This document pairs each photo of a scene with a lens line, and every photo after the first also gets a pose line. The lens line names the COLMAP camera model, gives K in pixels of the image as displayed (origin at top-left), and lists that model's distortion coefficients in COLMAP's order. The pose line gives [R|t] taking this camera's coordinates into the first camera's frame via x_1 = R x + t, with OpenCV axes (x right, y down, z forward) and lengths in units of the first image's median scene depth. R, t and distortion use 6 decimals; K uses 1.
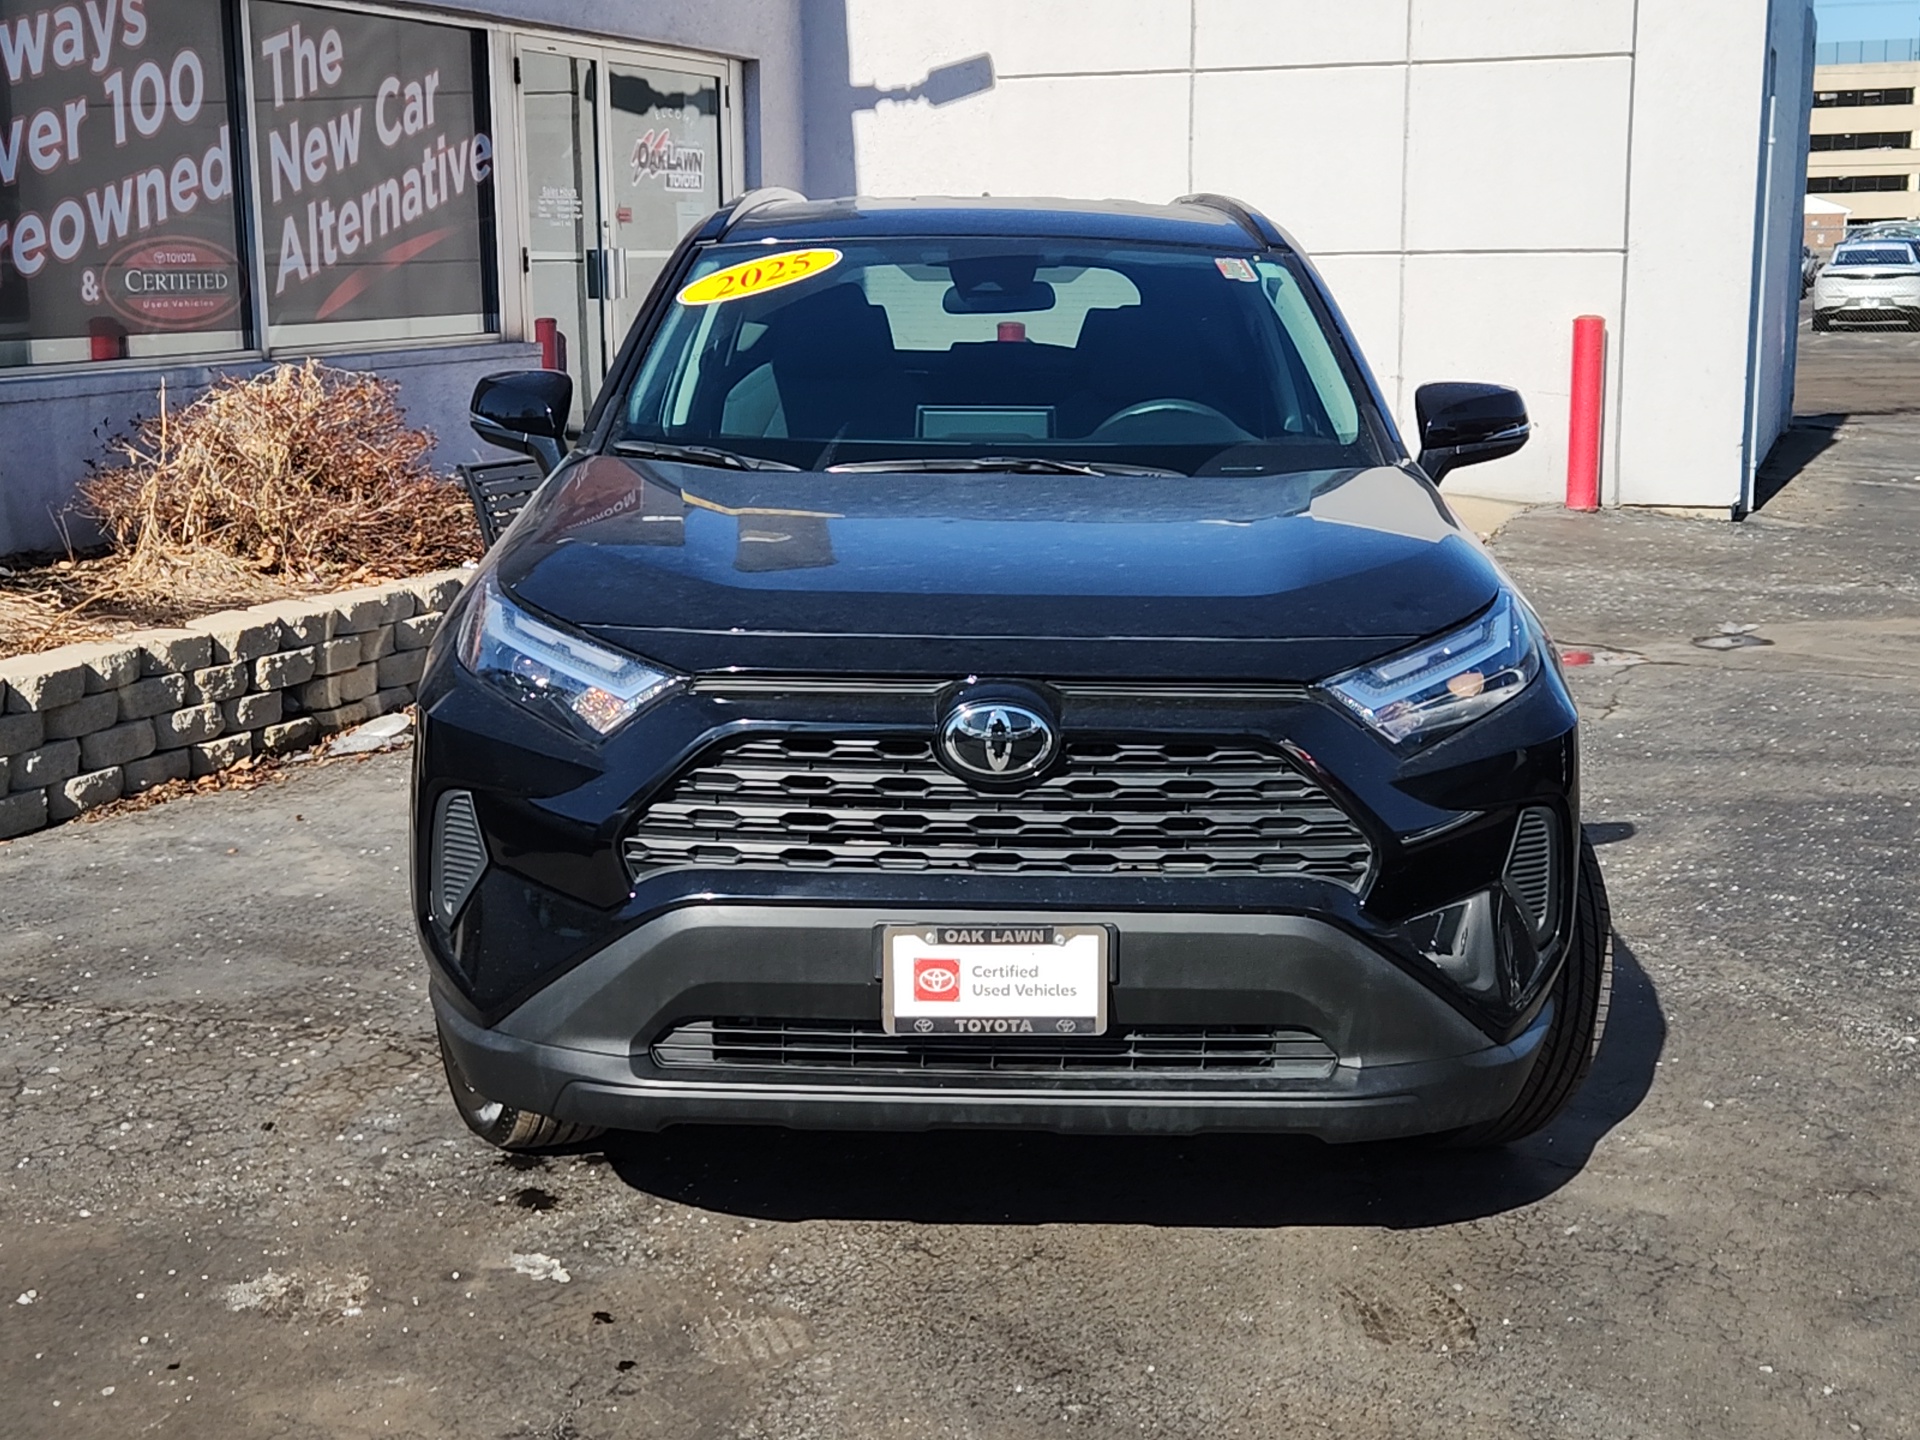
lens RADIAL K [[2496.1, 0, 960.0], [0, 2496.1, 720.0], [0, 0, 1]] dist [0.142309, -0.279801]
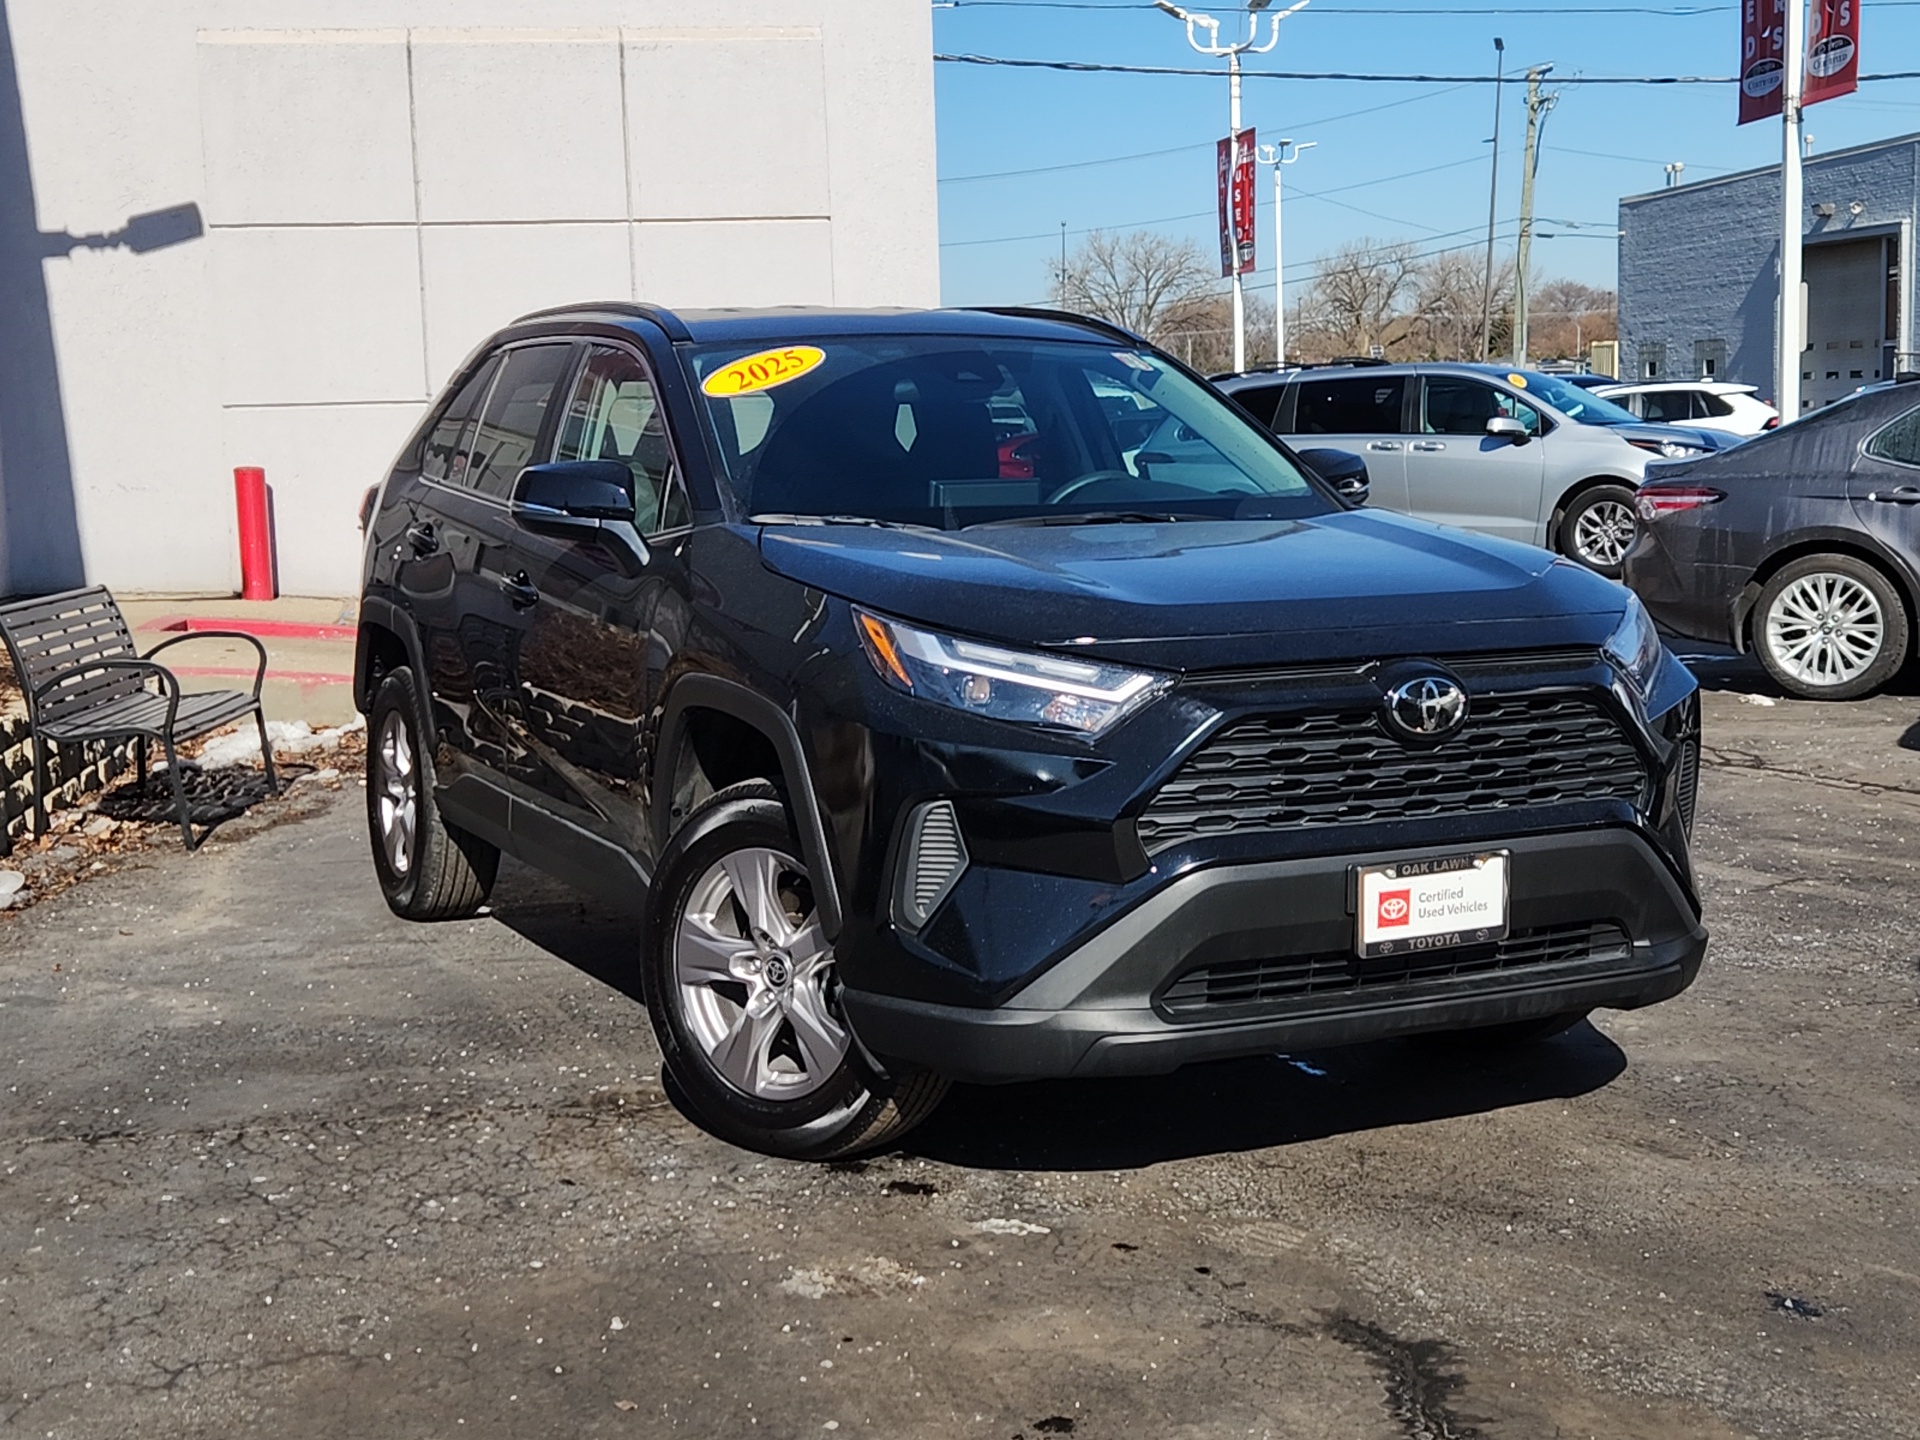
lens RADIAL K [[2496.1, 0, 960.0], [0, 2496.1, 720.0], [0, 0, 1]] dist [0.142309, -0.279801]
pose [[0.891116, -0.072654, 0.447921, -0.687312], [0.103047, 0.993711, -0.043825, 0.042020], [-0.441920, 0.085210, 0.892999, -0.000566]]
